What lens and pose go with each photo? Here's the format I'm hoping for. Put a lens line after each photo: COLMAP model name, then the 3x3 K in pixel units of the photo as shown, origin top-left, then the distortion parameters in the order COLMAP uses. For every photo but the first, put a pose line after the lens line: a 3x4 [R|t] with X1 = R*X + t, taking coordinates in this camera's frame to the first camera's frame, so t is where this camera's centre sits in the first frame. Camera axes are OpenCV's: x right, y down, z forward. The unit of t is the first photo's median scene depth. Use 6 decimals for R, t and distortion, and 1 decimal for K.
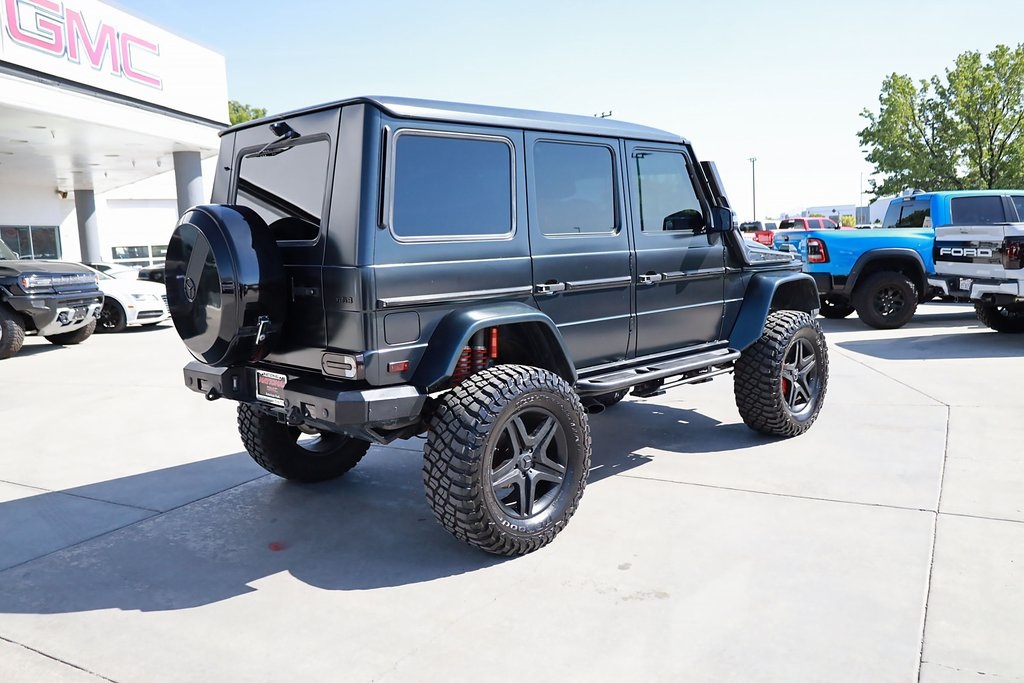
lens RADIAL K [[850.1, 0, 512.0], [0, 850.1, 341.5], [0, 0, 1]] dist [-0.010552, -0.005048]
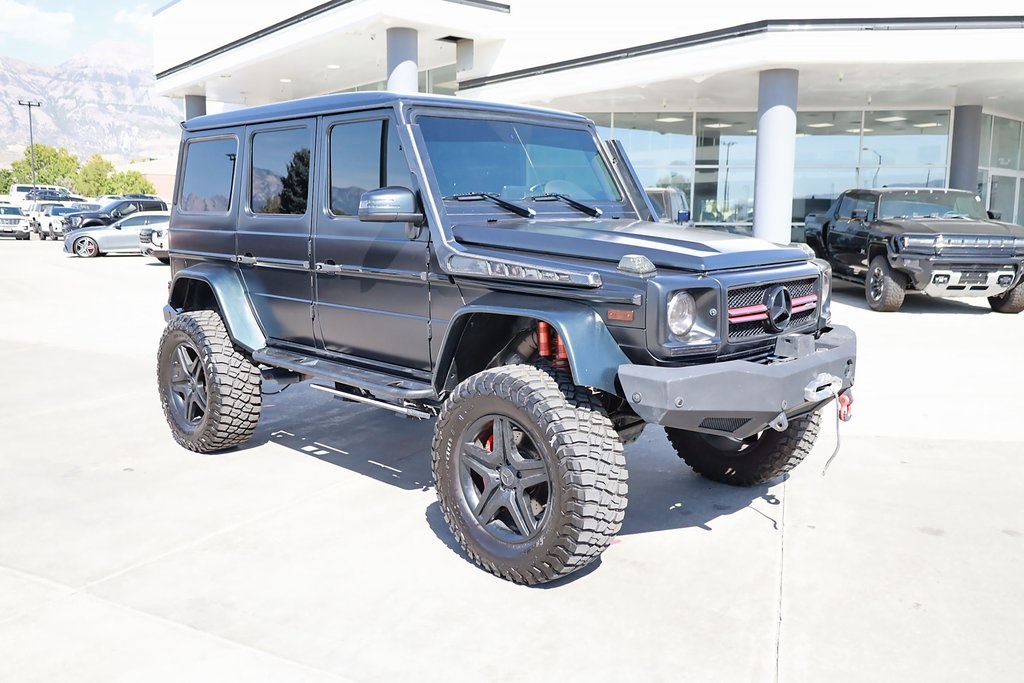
lens RADIAL K [[850.1, 0, 512.0], [0, 850.1, 341.5], [0, 0, 1]] dist [-0.010552, -0.005048]
pose [[-0.001360, 0.187493, -0.982265, 0.653783], [-0.125380, 0.974483, 0.186181, -0.116927], [0.992108, 0.123409, 0.022183, 0.725083]]
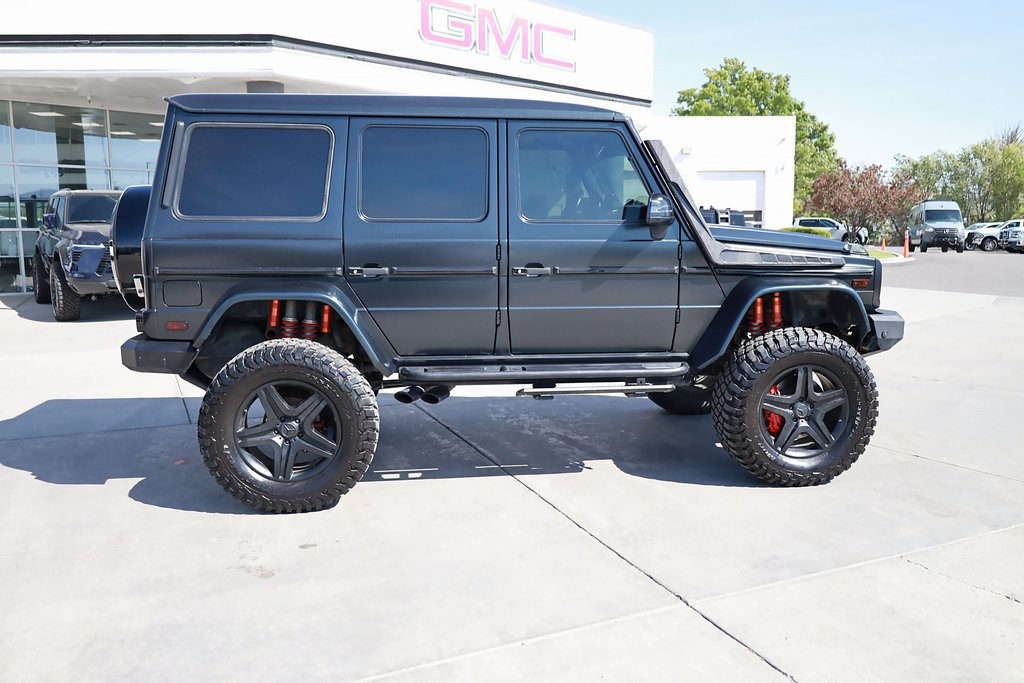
lens RADIAL K [[850.2, 0, 490.9], [0, 850.2, 330.7], [0, 0, 1]] dist [-0.014846, -0.011878]
pose [[0.789389, 0.119610, -0.602129, 0.421507], [-0.106866, 0.992634, 0.057082, -0.035441], [0.604521, 0.019287, 0.796356, 0.148011]]
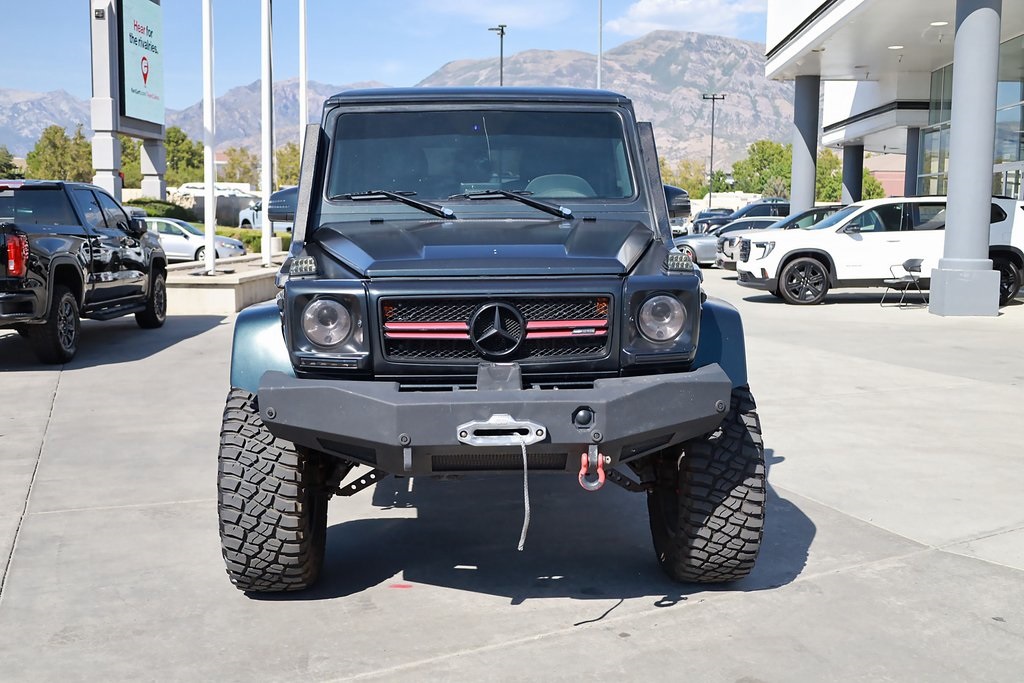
lens RADIAL K [[1077.0, 0, 511.3], [0, 1077.0, 366.6], [0, 0, 1]] dist [0.042576, -0.003758]
pose [[-0.668450, 0.138391, -0.730768, 0.542763], [-0.067289, 0.967254, 0.244727, -0.163961], [0.740707, 0.212761, -0.637249, 1.162985]]
